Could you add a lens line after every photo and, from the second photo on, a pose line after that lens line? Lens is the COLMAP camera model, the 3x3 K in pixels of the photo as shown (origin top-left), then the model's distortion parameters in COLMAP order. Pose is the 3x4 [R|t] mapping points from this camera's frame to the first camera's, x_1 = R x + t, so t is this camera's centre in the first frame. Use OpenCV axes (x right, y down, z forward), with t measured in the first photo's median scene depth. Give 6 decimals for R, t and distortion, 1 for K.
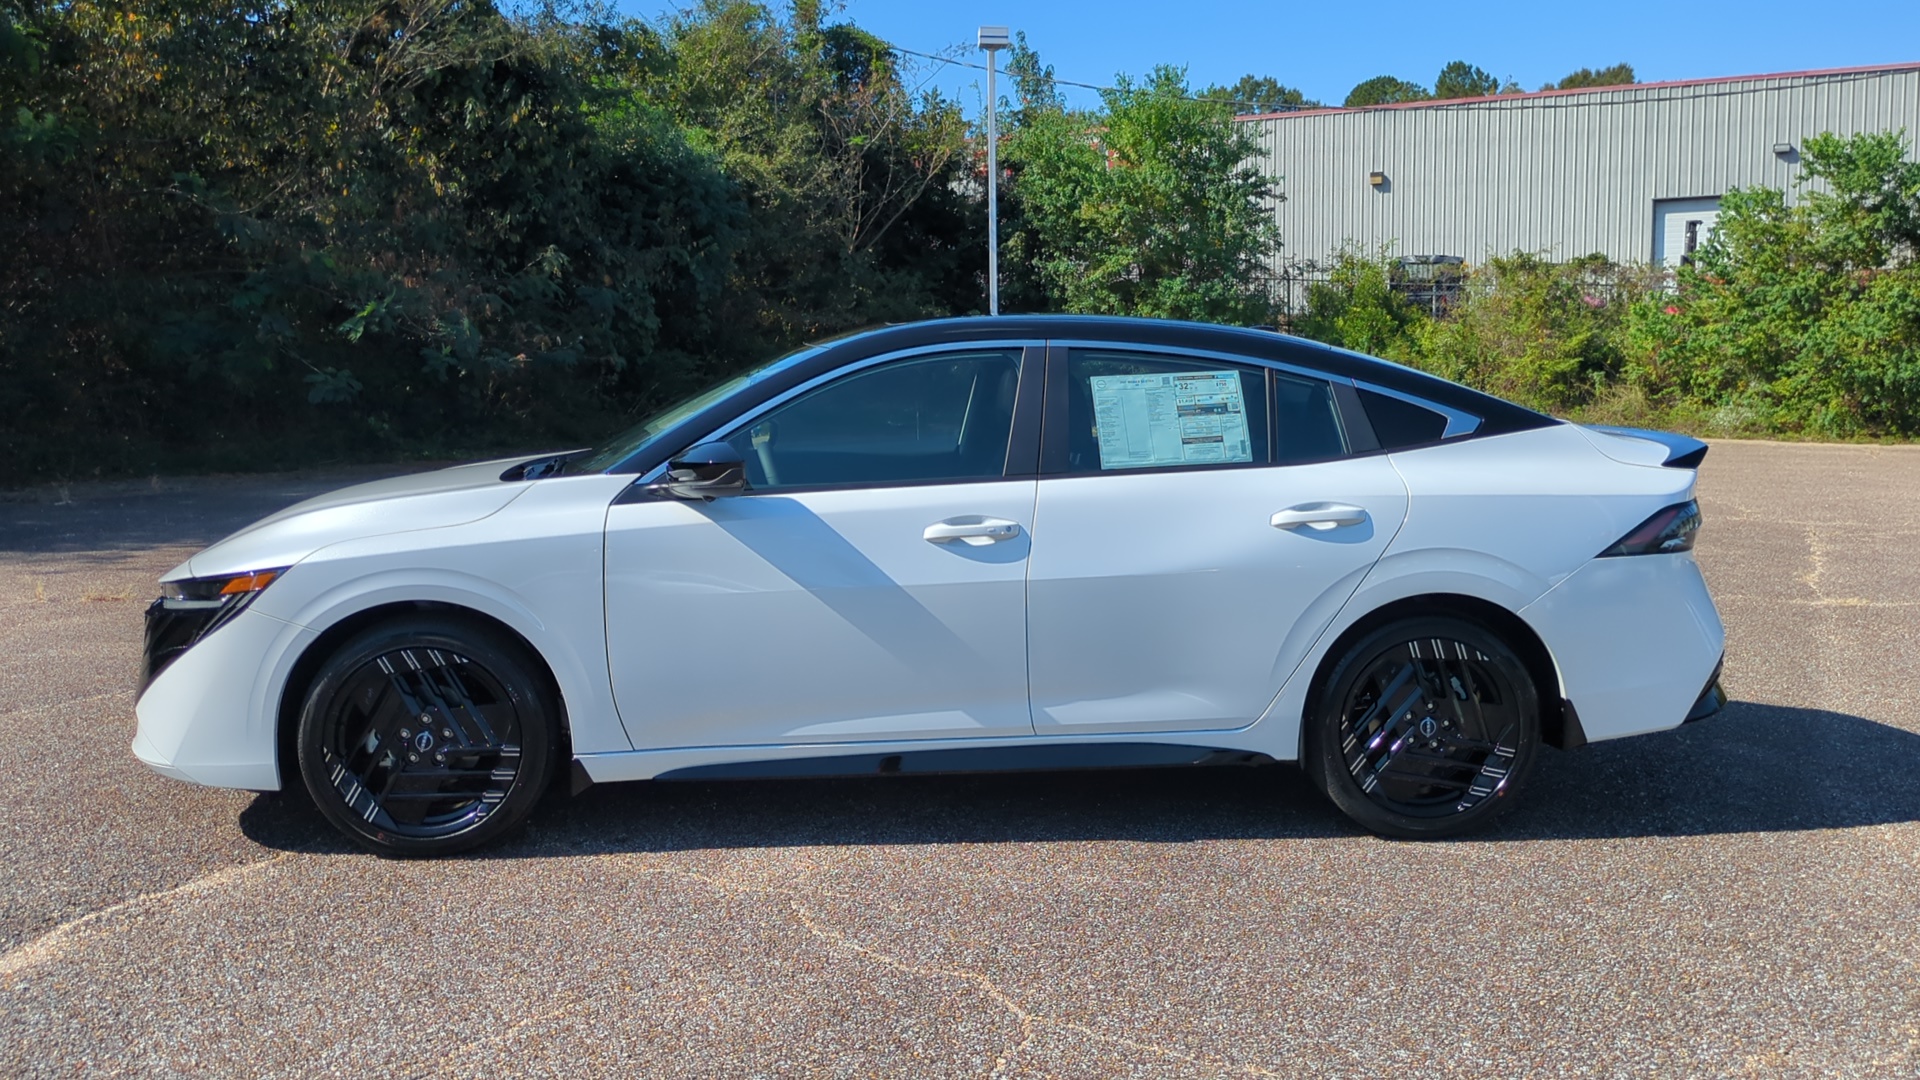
lens RADIAL K [[1675.9, 0, 950.5], [0, 1675.9, 529.3], [0, 0, 1]] dist [0.057898, -0.046998]
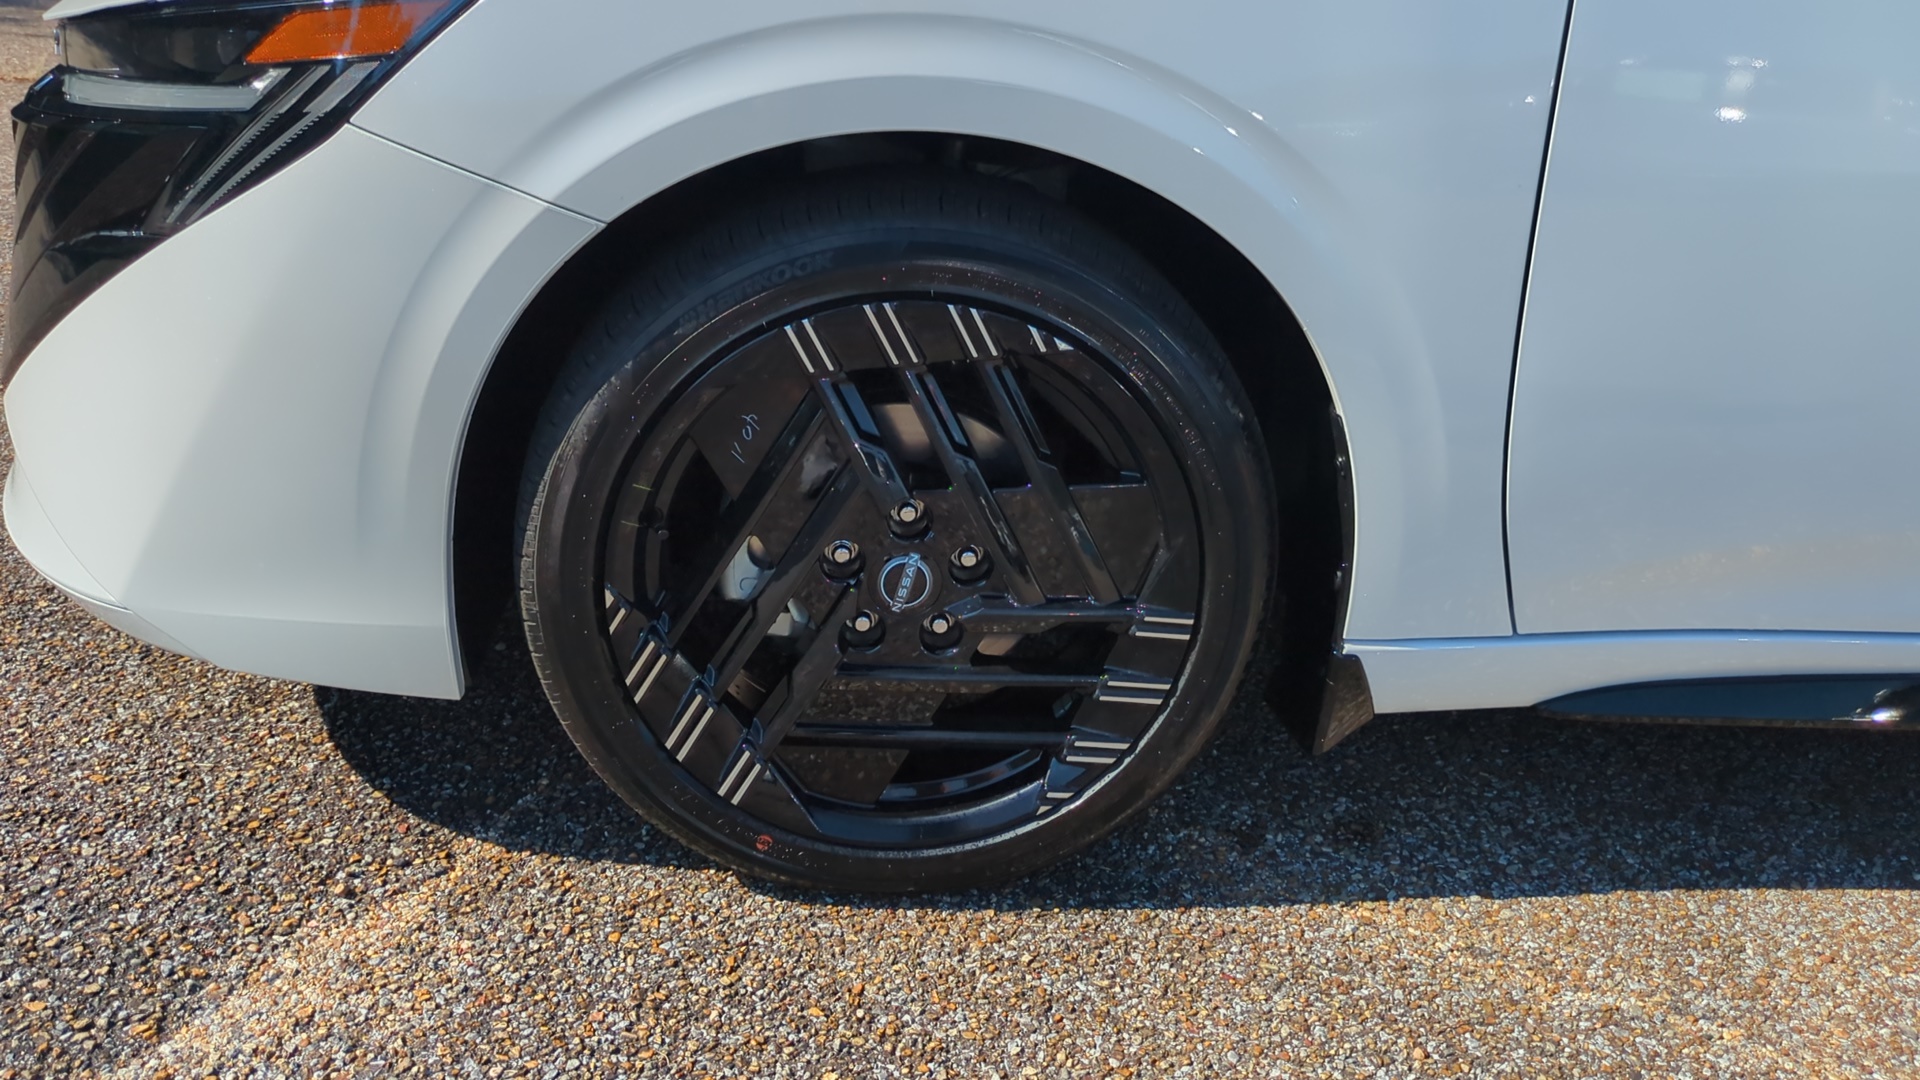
lens RADIAL K [[1675.9, 0, 969.7], [0, 1675.9, 533.7], [0, 0, 1]] dist [0.057898, -0.046998]
pose [[0.997801, 0.055854, 0.035694, -0.311614], [-0.063293, 0.962792, 0.262728, 0.031293], [-0.019692, -0.264409, 0.964210, 0.690389]]
